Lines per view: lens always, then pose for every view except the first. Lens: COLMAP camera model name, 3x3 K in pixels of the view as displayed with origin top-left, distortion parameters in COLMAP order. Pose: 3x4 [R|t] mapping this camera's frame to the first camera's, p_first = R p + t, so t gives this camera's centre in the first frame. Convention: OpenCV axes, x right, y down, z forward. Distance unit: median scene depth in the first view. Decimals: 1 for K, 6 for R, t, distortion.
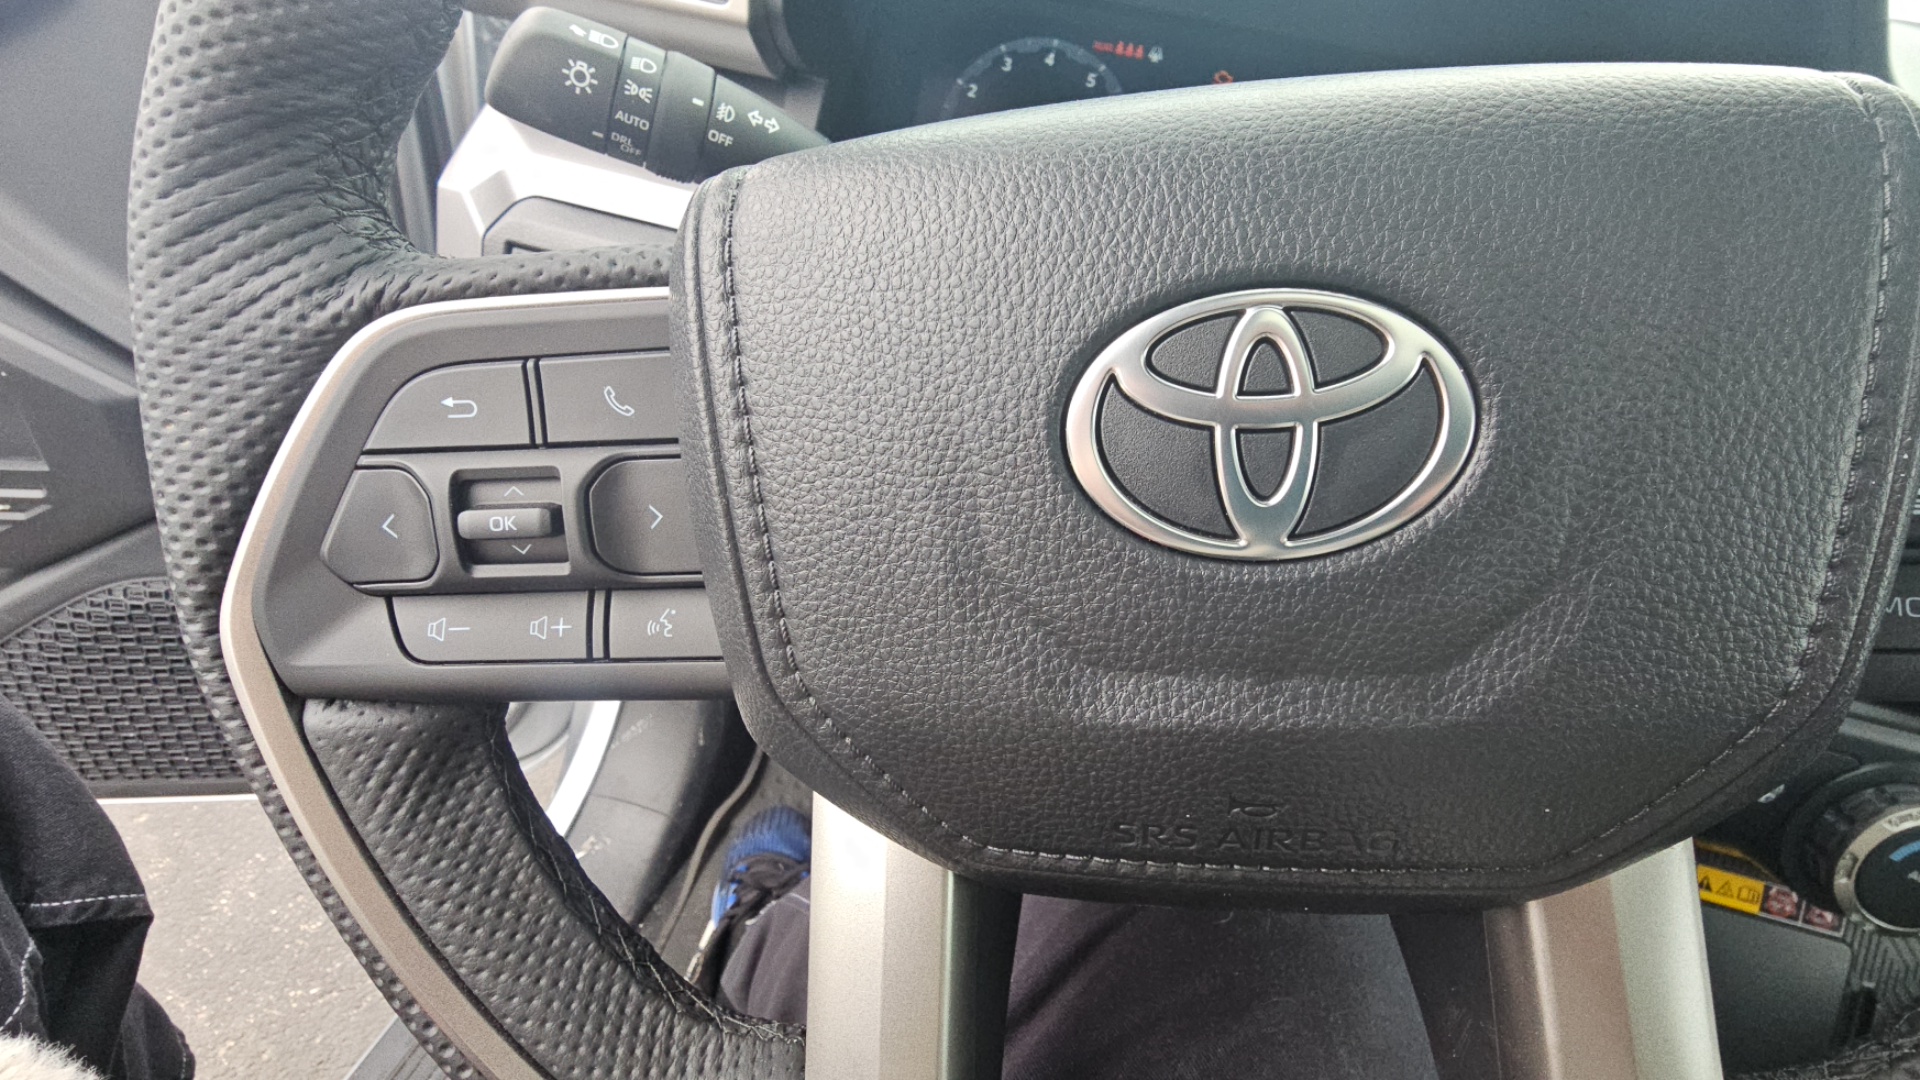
lens RADIAL K [[852.5, 0, 976.0], [0, 852.5, 539.6], [0, 0, 1]] dist [0.009436, -0.007159]
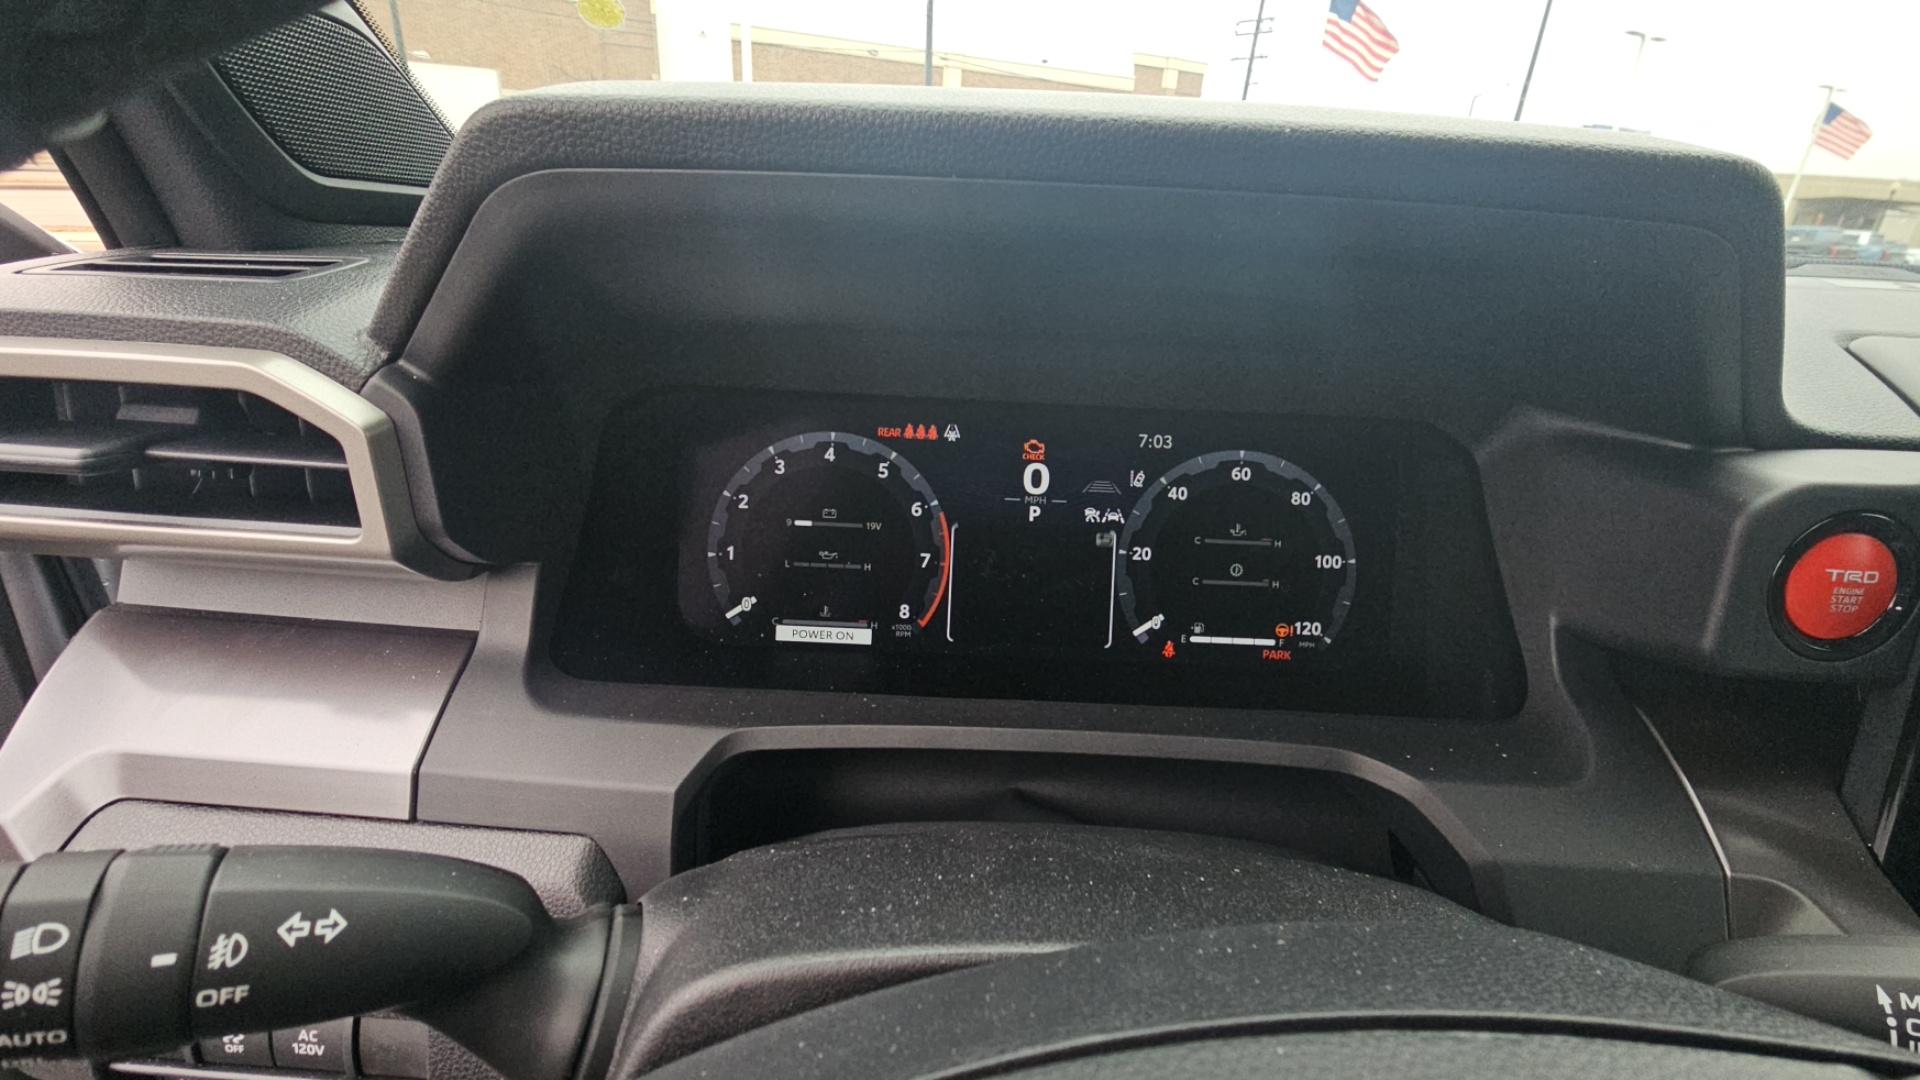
lens RADIAL K [[852.5, 0, 975.2], [0, 852.5, 552.1], [0, 0, 1]] dist [0.009436, -0.007159]
pose [[0.972934, -0.183301, 0.140716, 0.206900], [0.204854, 0.965933, -0.158141, -0.710049], [-0.106934, 0.182687, 0.977338, 0.422690]]
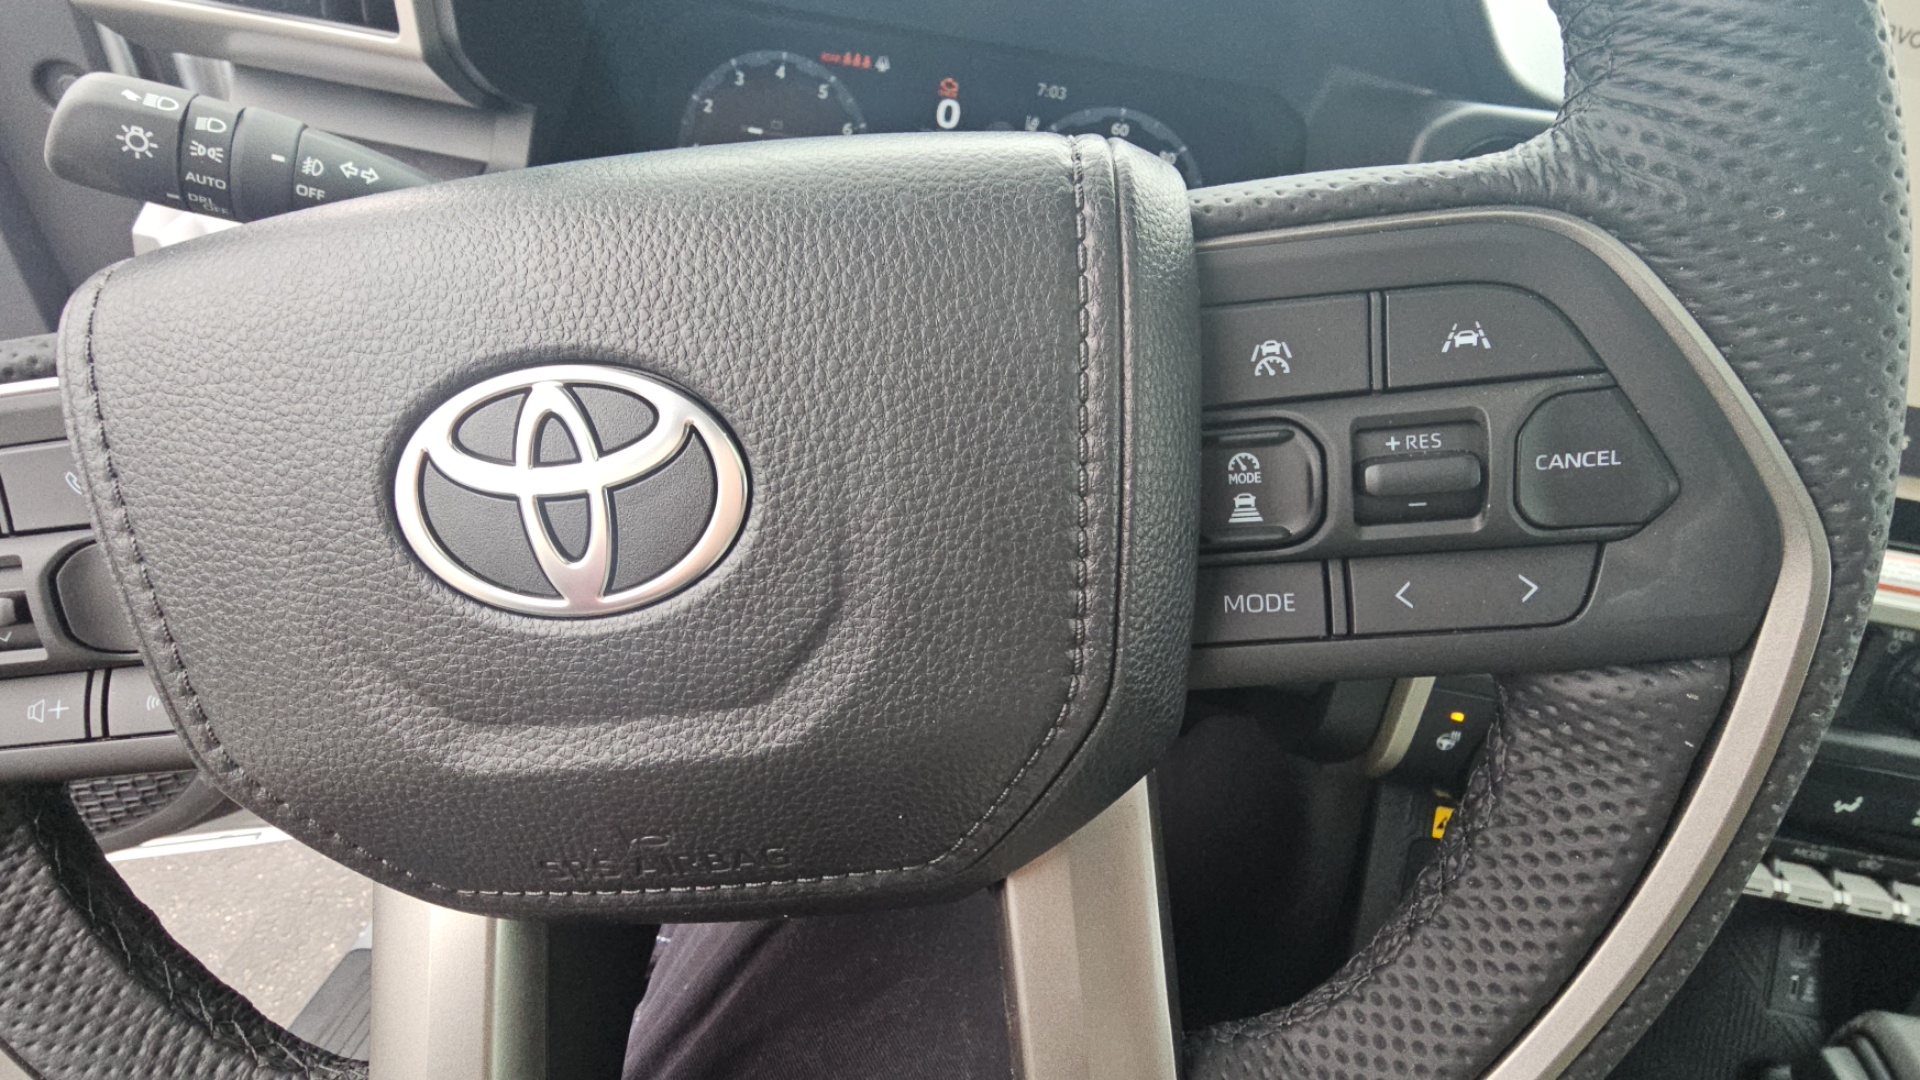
lens RADIAL K [[852.5, 0, 967.8], [0, 852.5, 538.8], [0, 0, 1]] dist [0.009436, -0.007159]
pose [[0.995745, -0.071252, 0.058436, 0.480474], [0.070263, 0.997351, 0.018817, -0.037176], [-0.059622, -0.014631, 0.998114, -0.064797]]
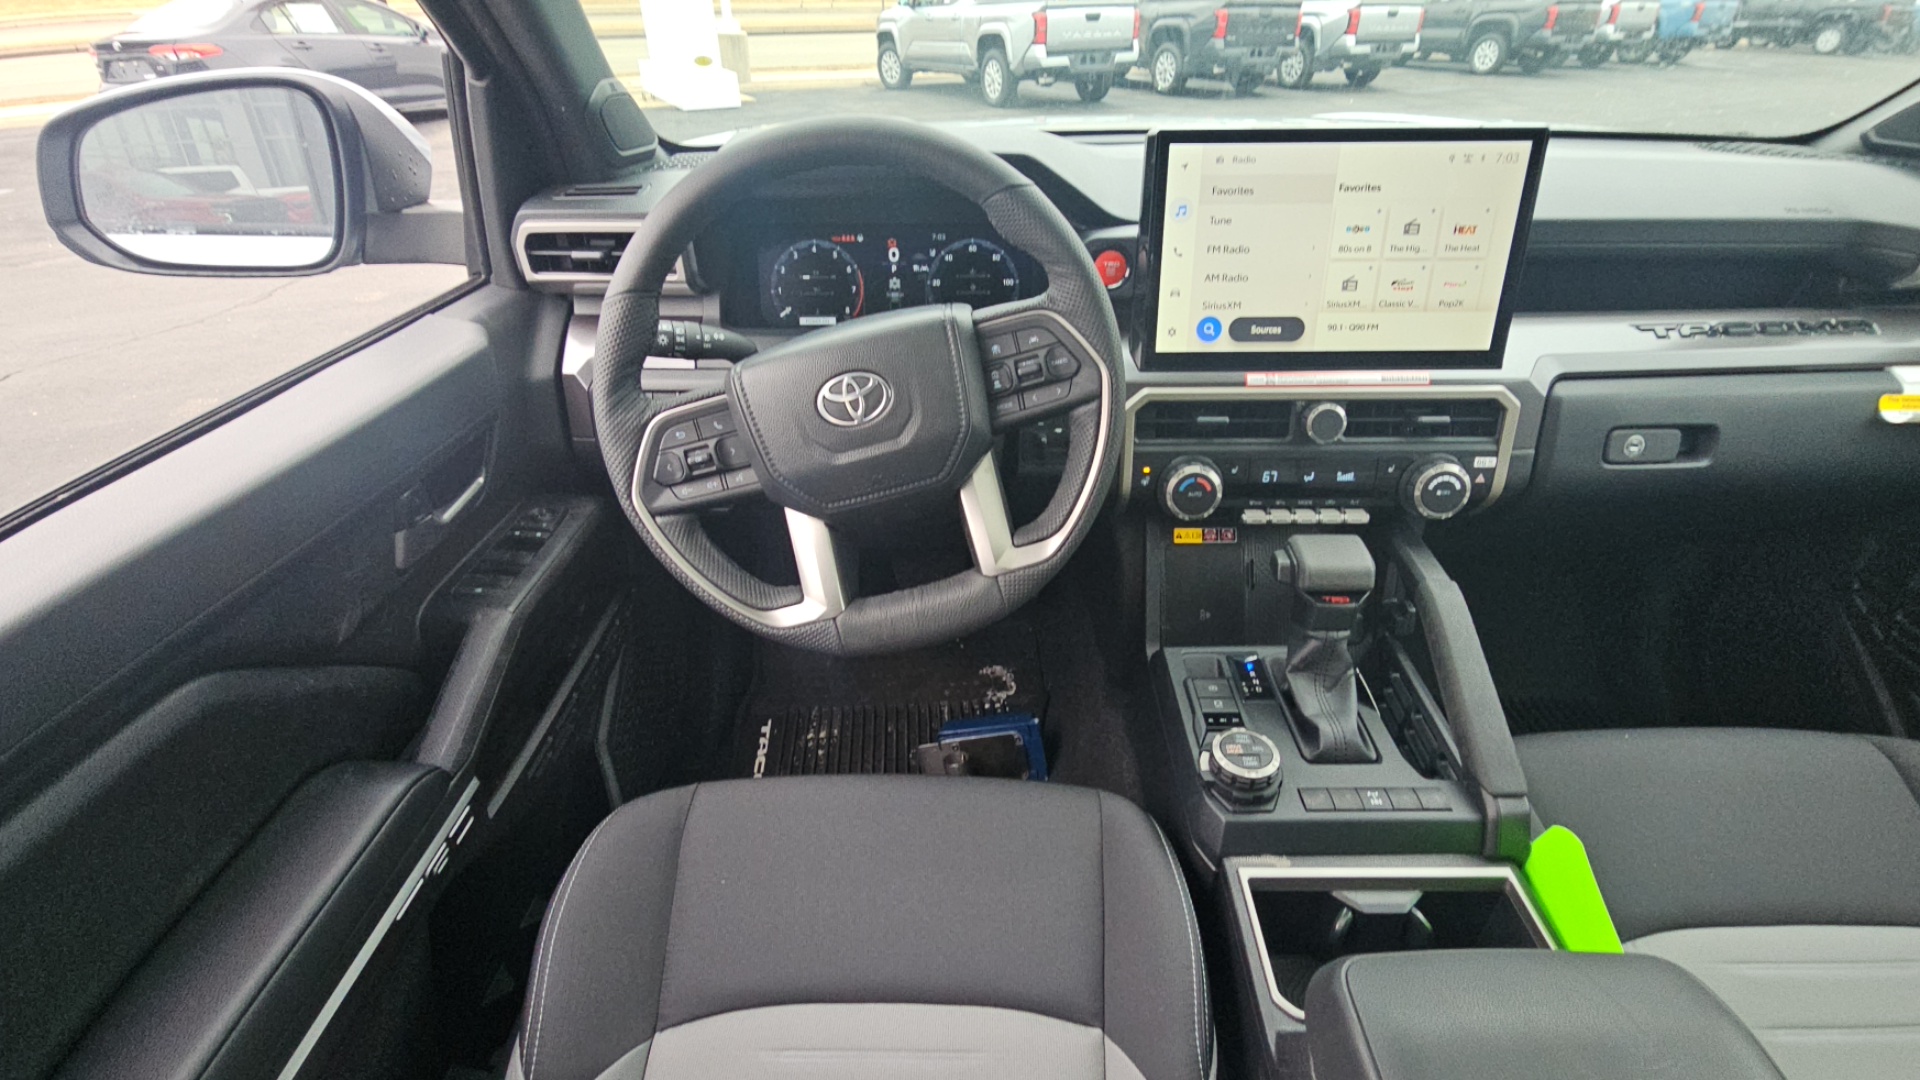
lens RADIAL K [[852.5, 0, 978.1], [0, 852.5, 553.7], [0, 0, 1]] dist [0.009436, -0.007159]
pose [[0.964196, -0.251656, 0.083634, 0.260200], [0.250785, 0.967816, 0.020934, 0.578721], [-0.086211, 0.000790, 0.996277, -2.790753]]
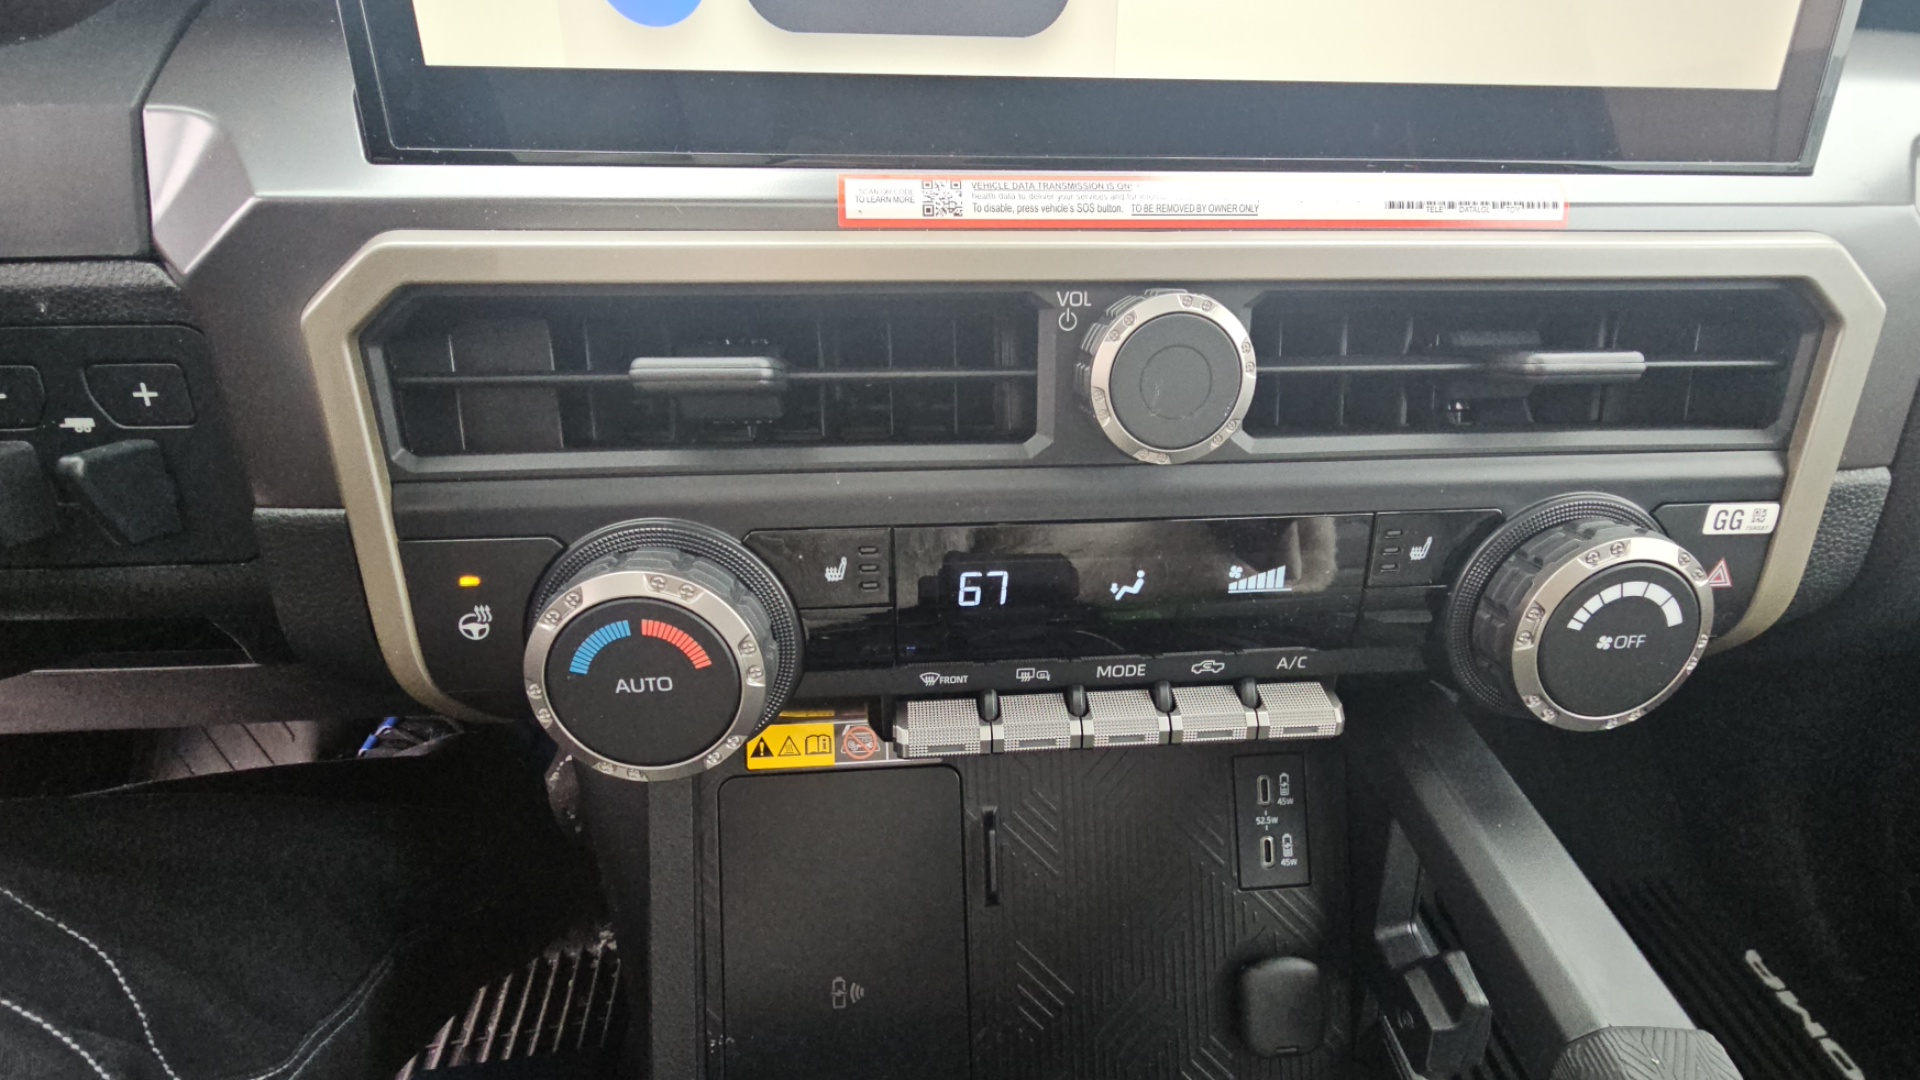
lens RADIAL K [[852.5, 0, 983.8], [0, 852.5, 541.9], [0, 0, 1]] dist [0.009436, -0.007159]
pose [[0.944774, -0.276169, 0.176444, 2.091423], [0.274416, 0.960983, 0.034761, 0.560993], [-0.179159, 0.015578, 0.983697, 0.494694]]
